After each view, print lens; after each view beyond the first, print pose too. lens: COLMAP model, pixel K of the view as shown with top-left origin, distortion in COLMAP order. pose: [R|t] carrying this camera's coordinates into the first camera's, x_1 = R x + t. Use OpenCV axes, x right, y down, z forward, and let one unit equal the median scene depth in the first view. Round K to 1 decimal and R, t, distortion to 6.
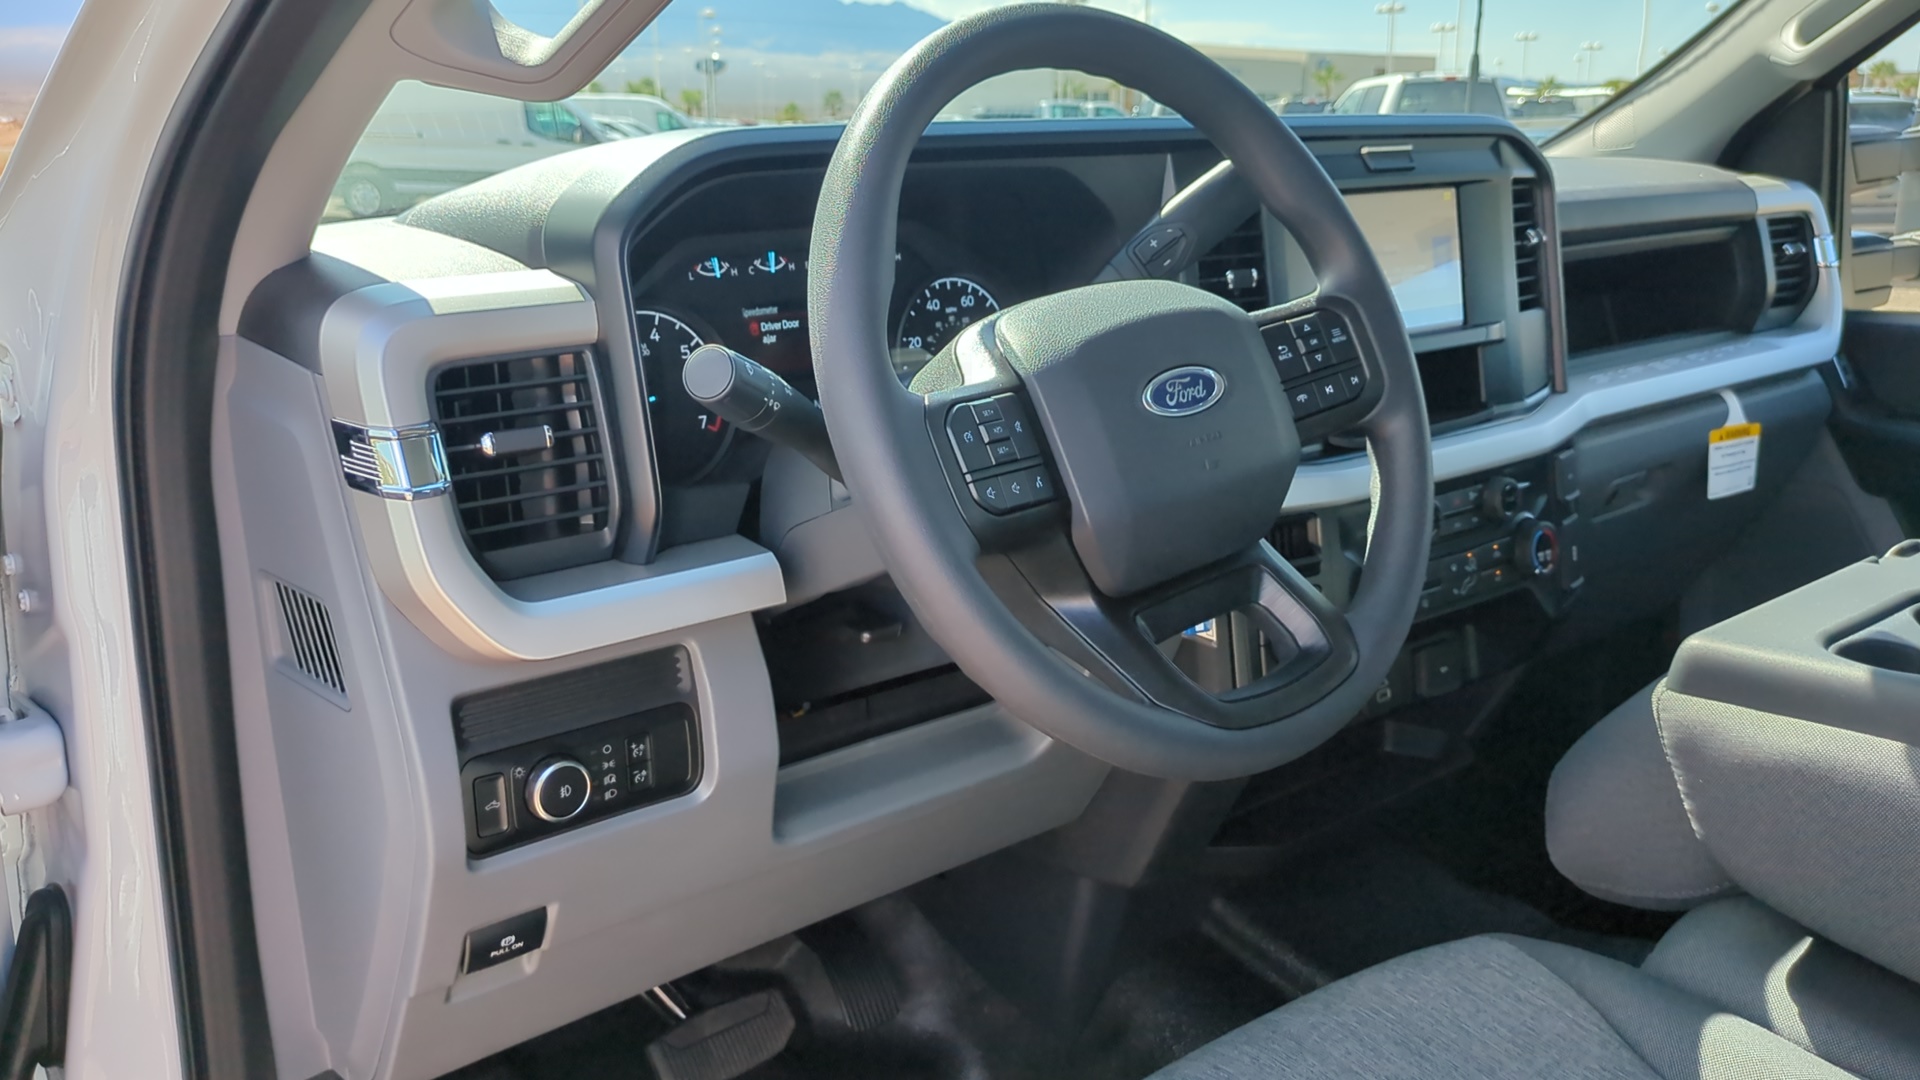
lens RADIAL K [[1651.3, 0, 960.0], [0, 1651.3, 540.0], [0, 0, 1]] dist [0.025513, 0.003174]
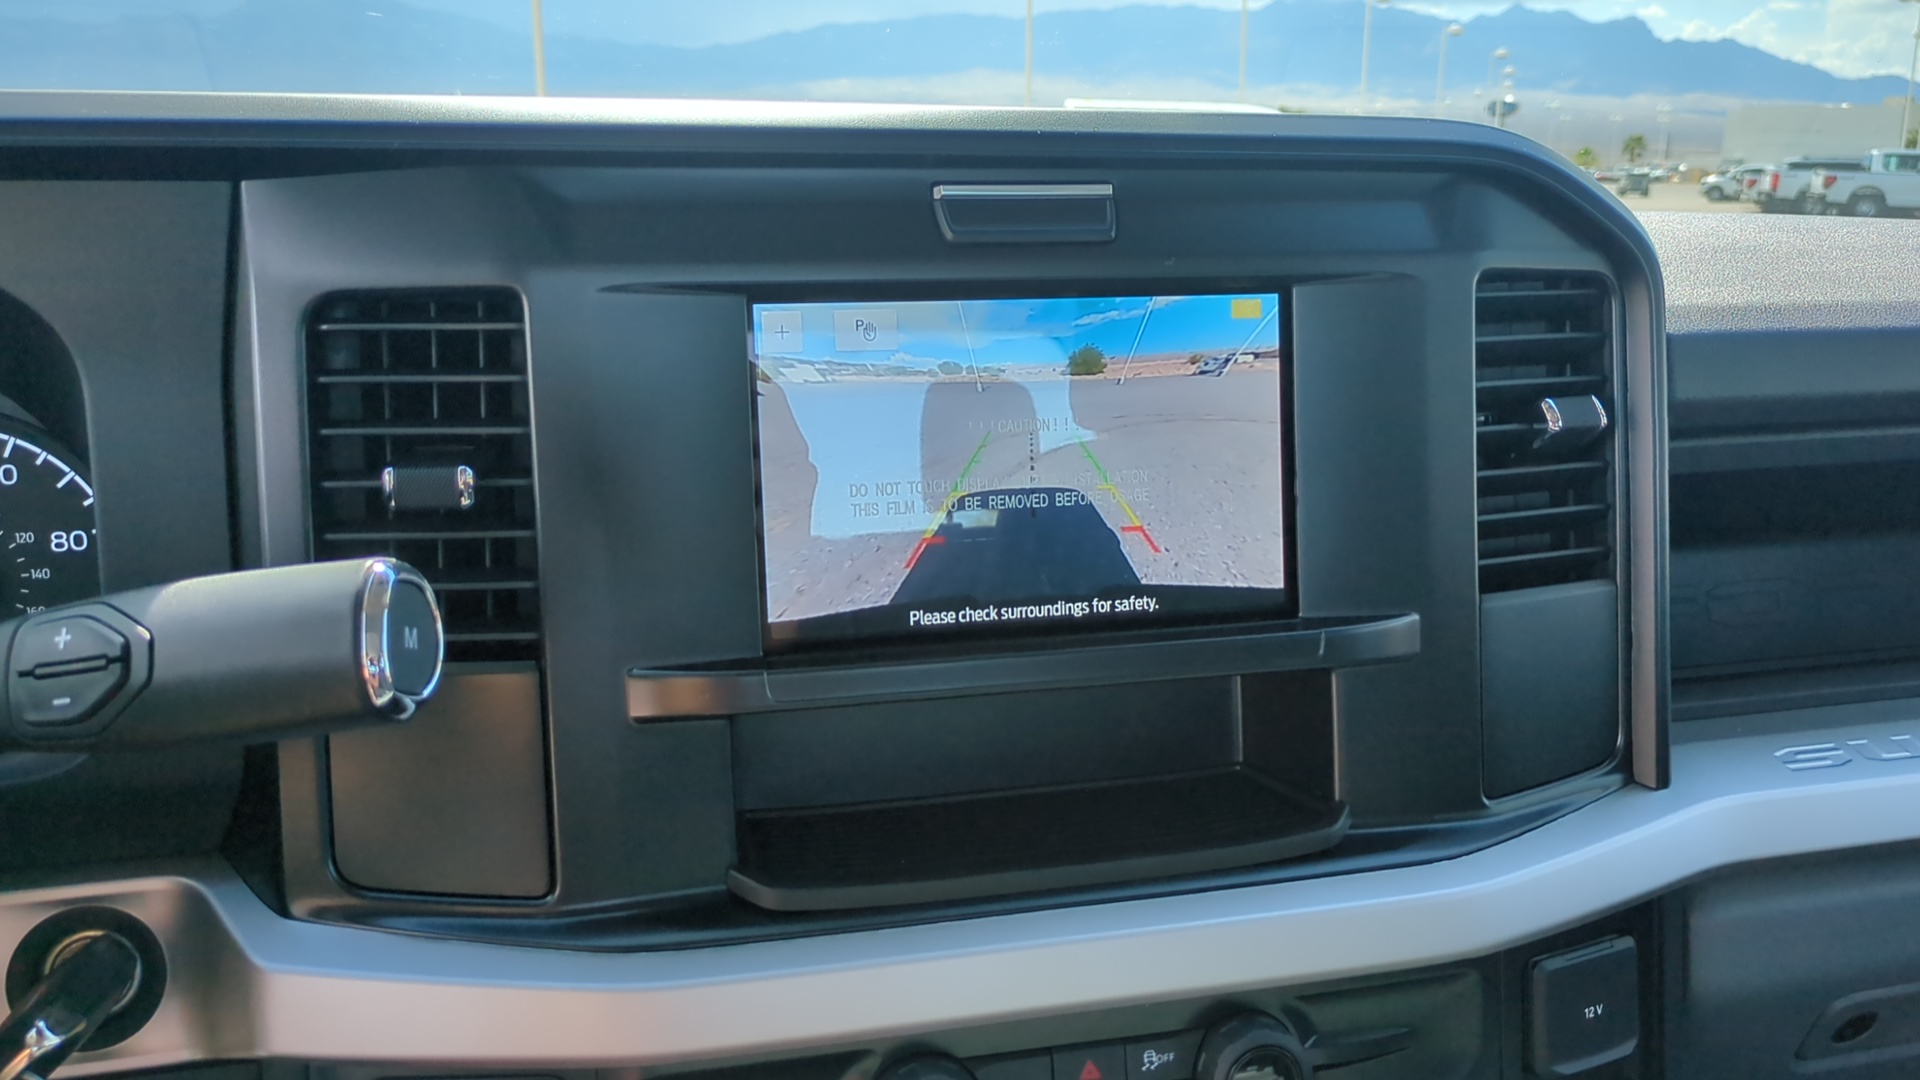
lens RADIAL K [[1651.3, 0, 960.0], [0, 1651.3, 540.0], [0, 0, 1]] dist [0.025513, 0.003174]
pose [[0.896291, 0.109588, -0.429712, 0.383797], [-0.120393, 0.992724, 0.002056, -0.131776], [0.426811, 0.049892, 0.902964, 0.555121]]
